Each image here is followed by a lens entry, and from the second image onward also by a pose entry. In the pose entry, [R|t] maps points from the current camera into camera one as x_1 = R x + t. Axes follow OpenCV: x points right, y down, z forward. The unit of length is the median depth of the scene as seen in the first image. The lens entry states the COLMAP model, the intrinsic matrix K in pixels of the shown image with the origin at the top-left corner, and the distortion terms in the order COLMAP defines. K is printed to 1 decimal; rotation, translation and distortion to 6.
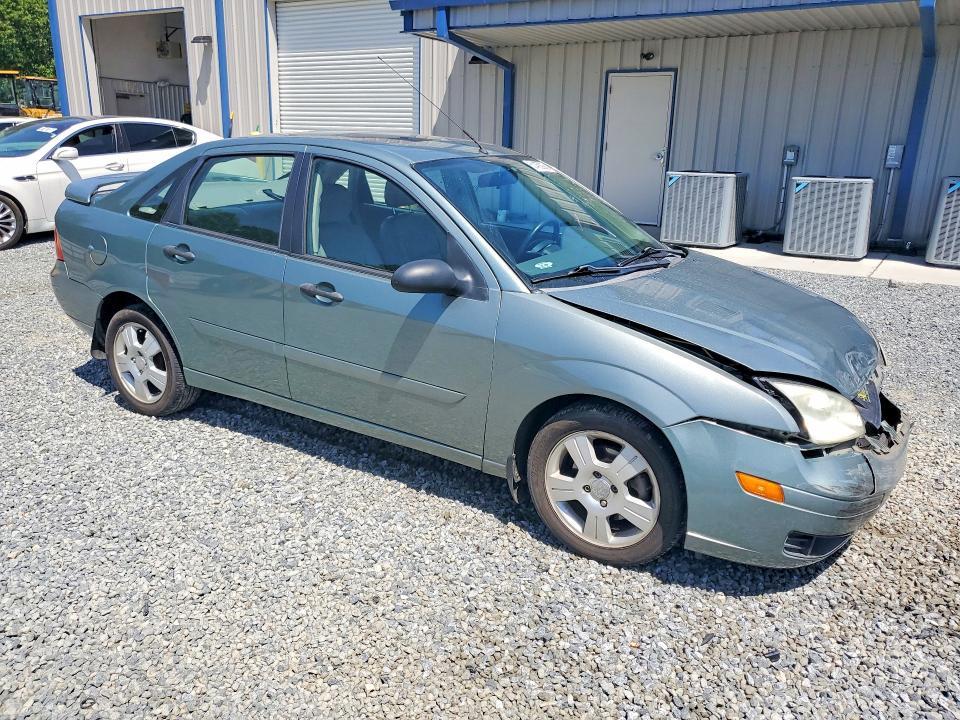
lens RADIAL K [[749.5, 0, 480.0], [0, 749.5, 360.0], [0, 0, 1]] dist [0.001573, 0.009510]
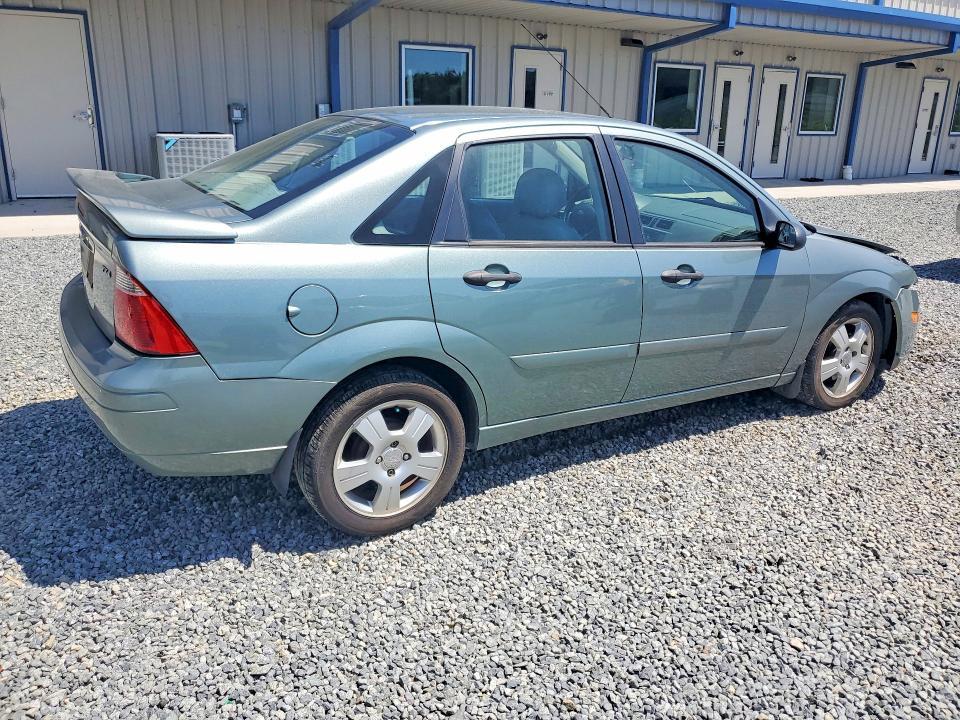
lens RADIAL K [[779.7, 0, 480.5], [0, 779.7, 341.7], [0, 0, 1]] dist [0.003594, 0.002883]
pose [[0.454000, -0.264575, 0.850814, -0.944815], [0.237774, 0.956242, 0.170481, -0.187294], [-0.858689, 0.124903, 0.497043, 0.551451]]
